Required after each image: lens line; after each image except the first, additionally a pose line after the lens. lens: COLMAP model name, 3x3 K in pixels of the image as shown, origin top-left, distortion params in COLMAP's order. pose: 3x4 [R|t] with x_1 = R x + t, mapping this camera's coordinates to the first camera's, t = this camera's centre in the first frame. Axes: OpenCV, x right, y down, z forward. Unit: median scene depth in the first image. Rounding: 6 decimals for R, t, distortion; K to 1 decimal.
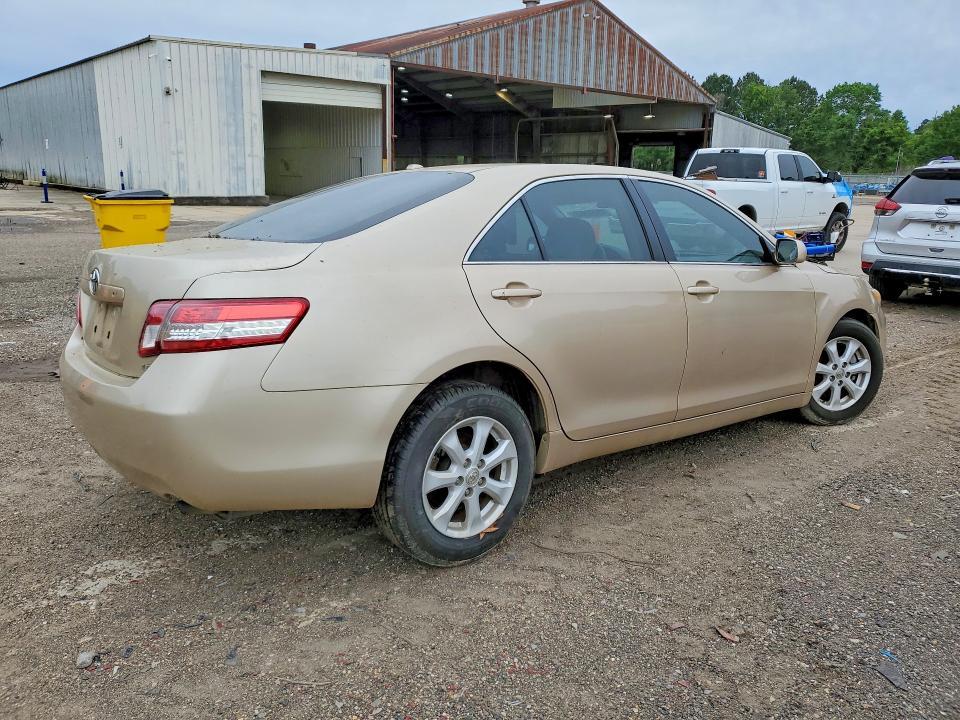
lens RADIAL K [[721.0, 0, 480.0], [0, 721.0, 360.0], [0, 0, 1]] dist [0.079024, -0.072466]
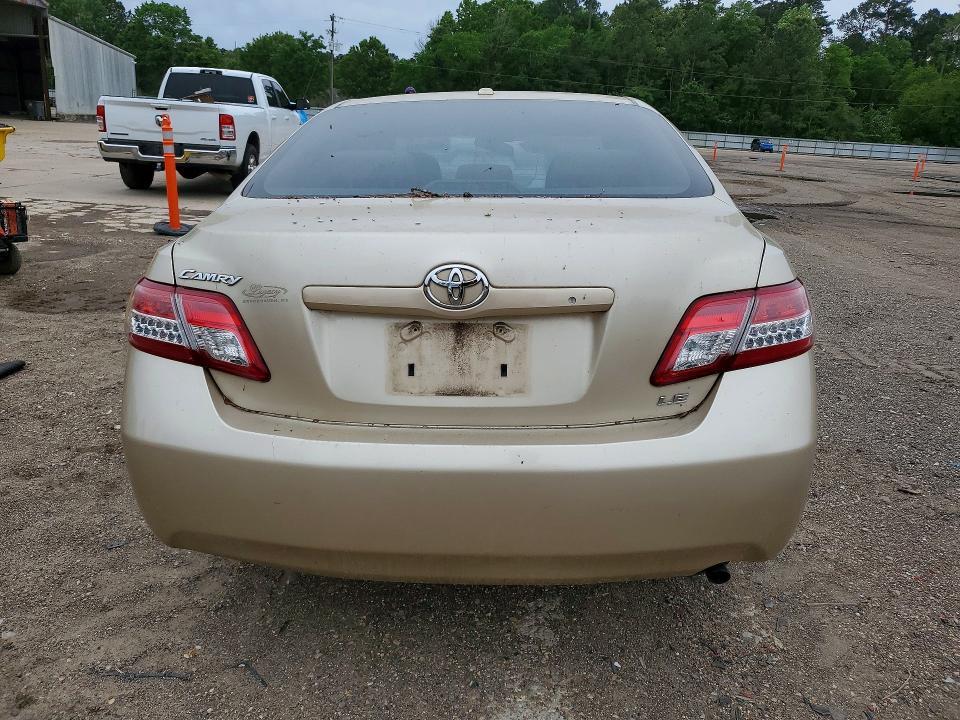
lens RADIAL K [[721.0, 0, 480.0], [0, 721.0, 360.0], [0, 0, 1]] dist [0.079024, -0.072466]
pose [[0.676091, -0.212436, 0.705529, -0.167549], [0.143223, 0.977162, 0.156977, -0.024887], [-0.722764, -0.005083, 0.691076, 0.109103]]
